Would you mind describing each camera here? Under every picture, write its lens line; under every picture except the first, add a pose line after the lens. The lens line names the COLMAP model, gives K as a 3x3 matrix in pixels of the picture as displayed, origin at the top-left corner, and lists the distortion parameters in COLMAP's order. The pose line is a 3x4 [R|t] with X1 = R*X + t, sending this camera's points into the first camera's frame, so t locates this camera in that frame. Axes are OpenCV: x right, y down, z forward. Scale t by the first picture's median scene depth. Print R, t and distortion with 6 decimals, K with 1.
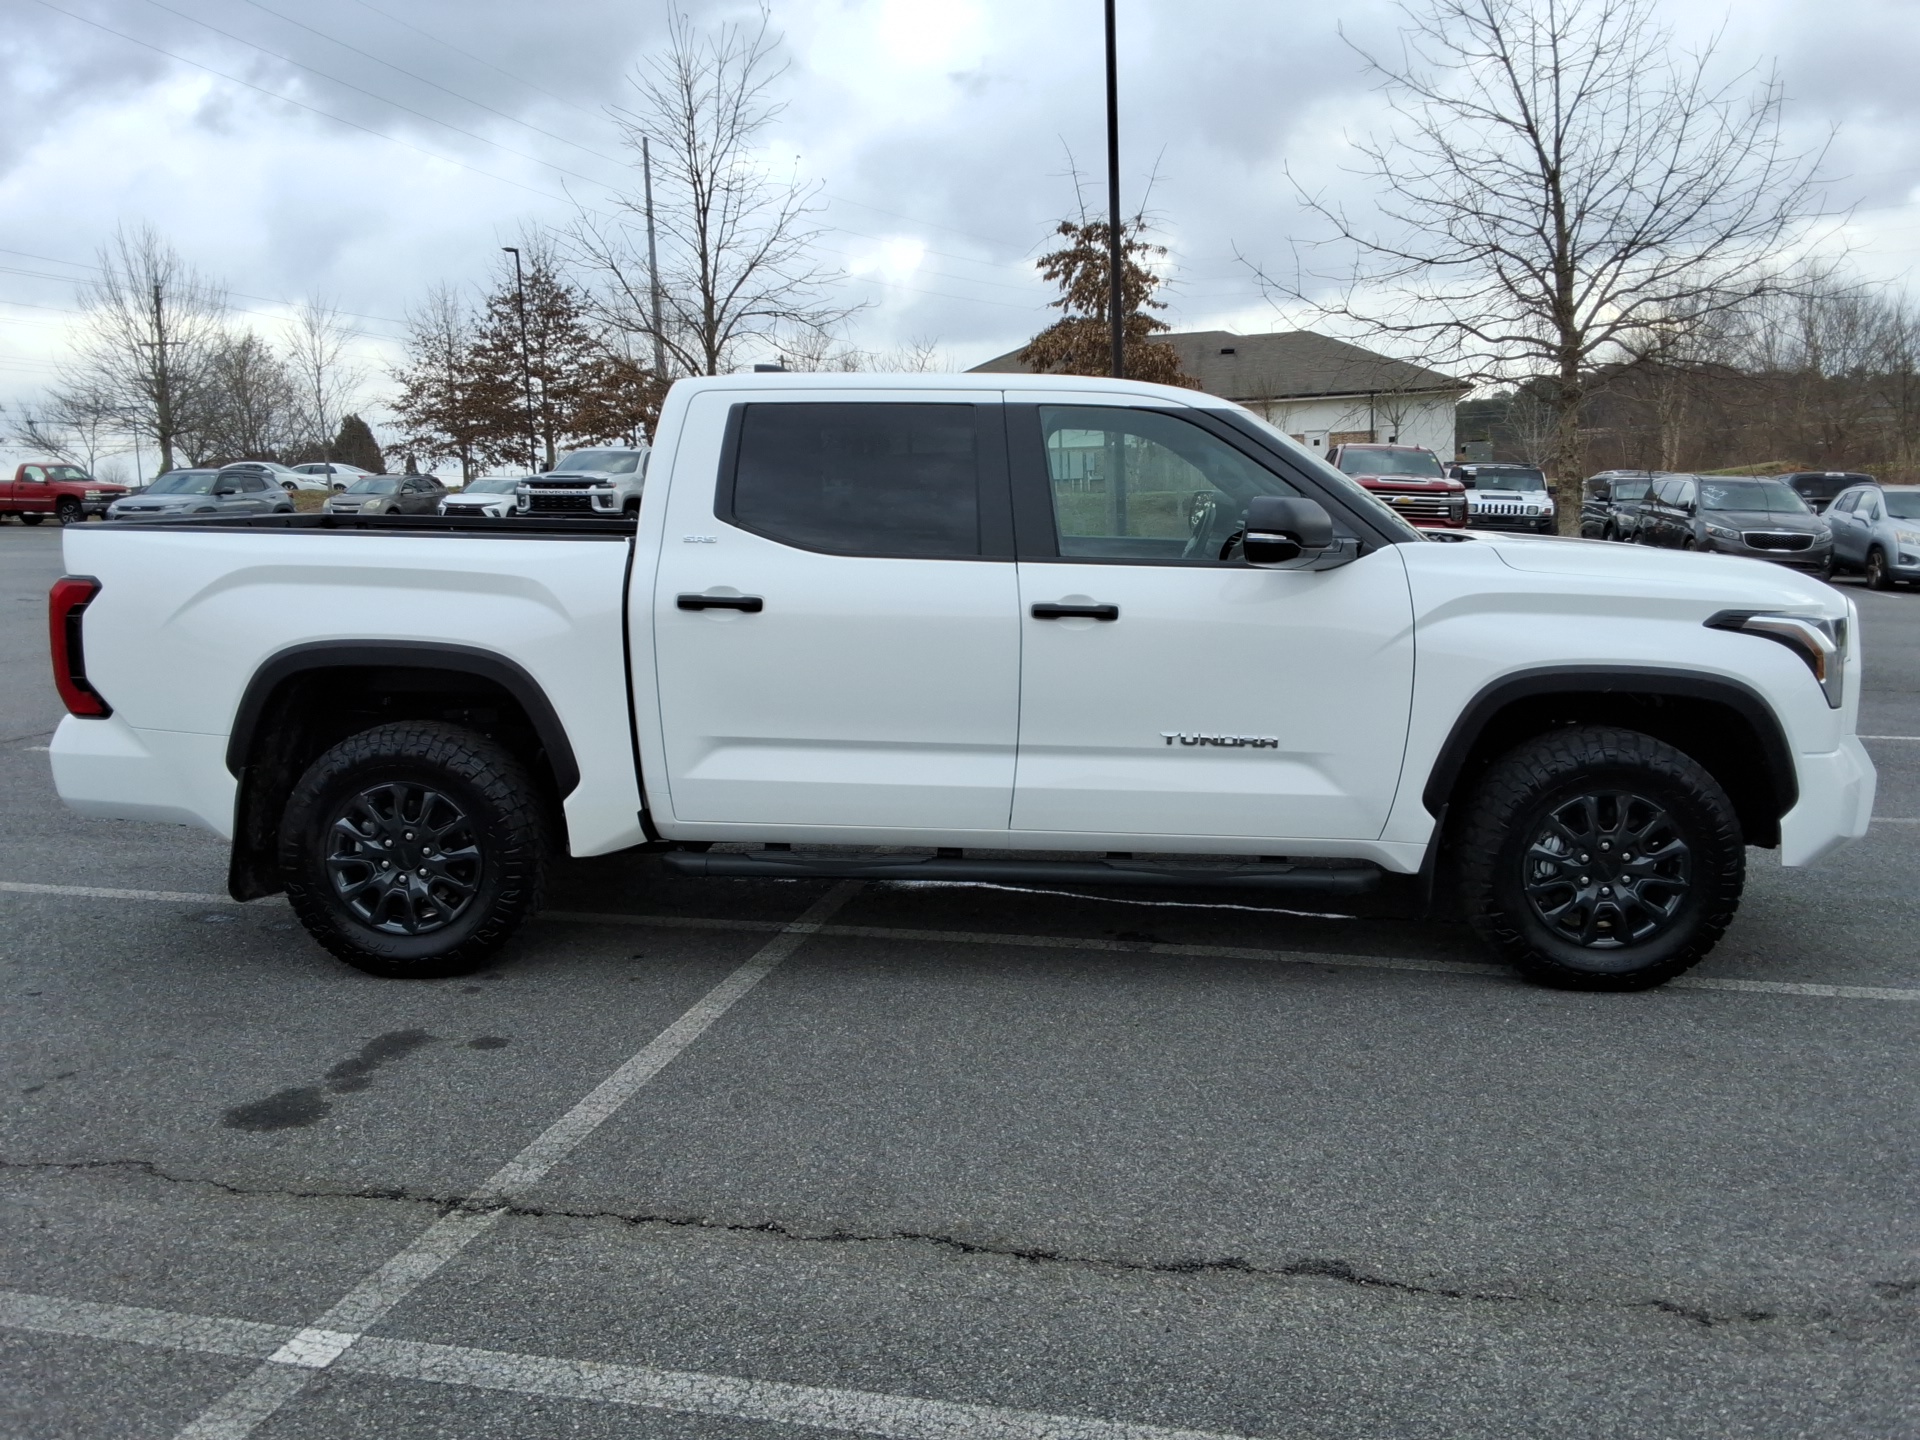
lens RADIAL K [[1522.5, 0, 987.1], [0, 1522.5, 716.2], [0, 0, 1]] dist [0.137362, -0.222744]
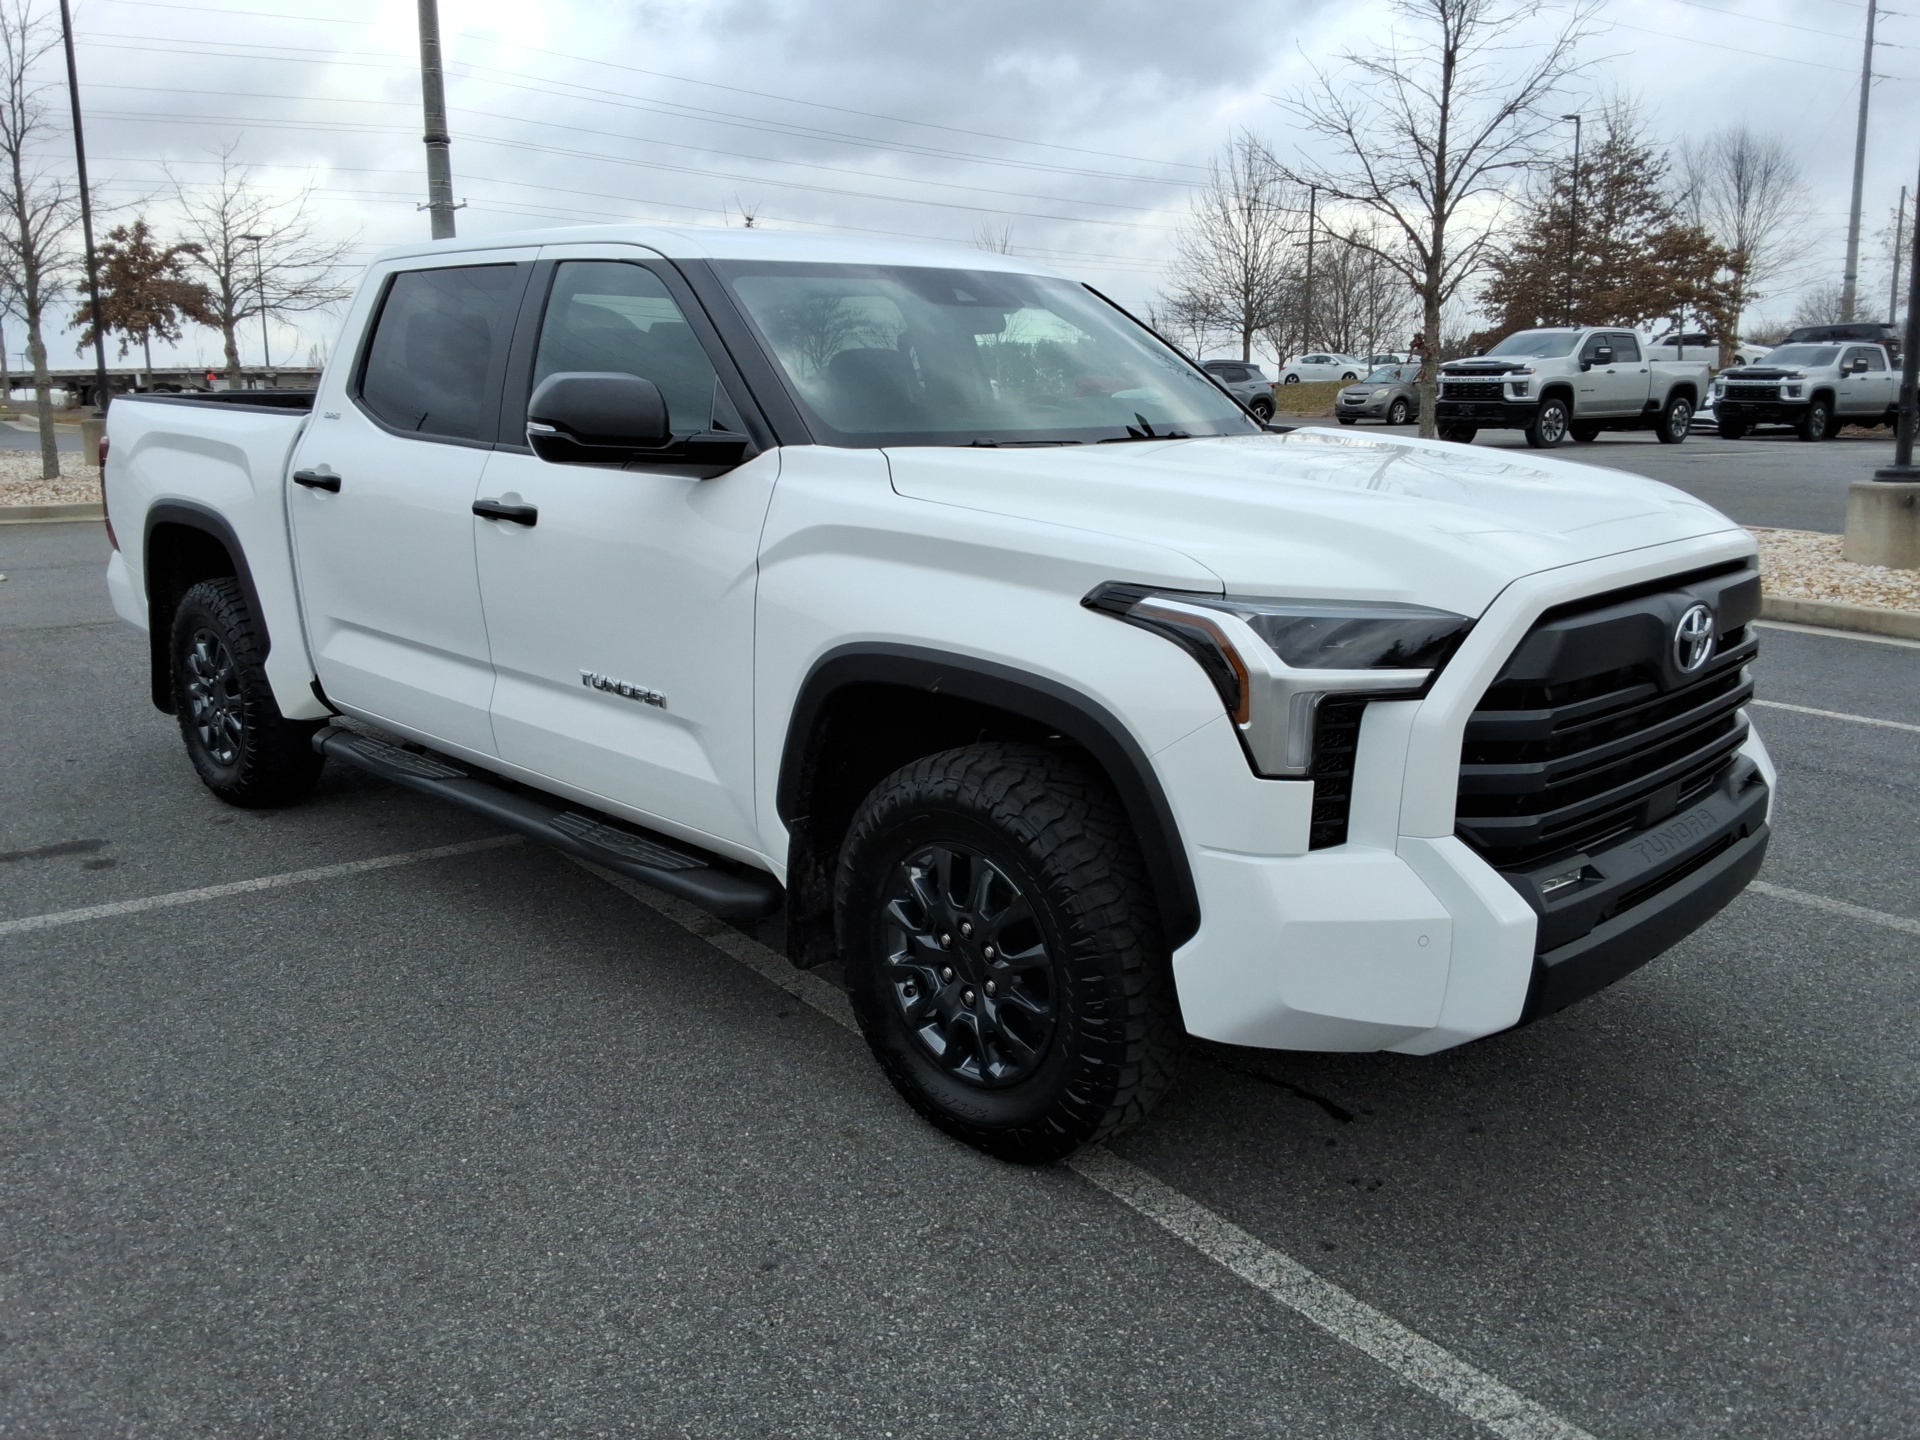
lens RADIAL K [[1522.5, 0, 987.1], [0, 1522.5, 716.2], [0, 0, 1]] dist [0.137362, -0.222744]
pose [[0.744967, 0.145336, -0.651077, 0.145306], [-0.100138, 0.989284, 0.106253, -0.013097], [0.659543, -0.013957, 0.751538, 0.093929]]
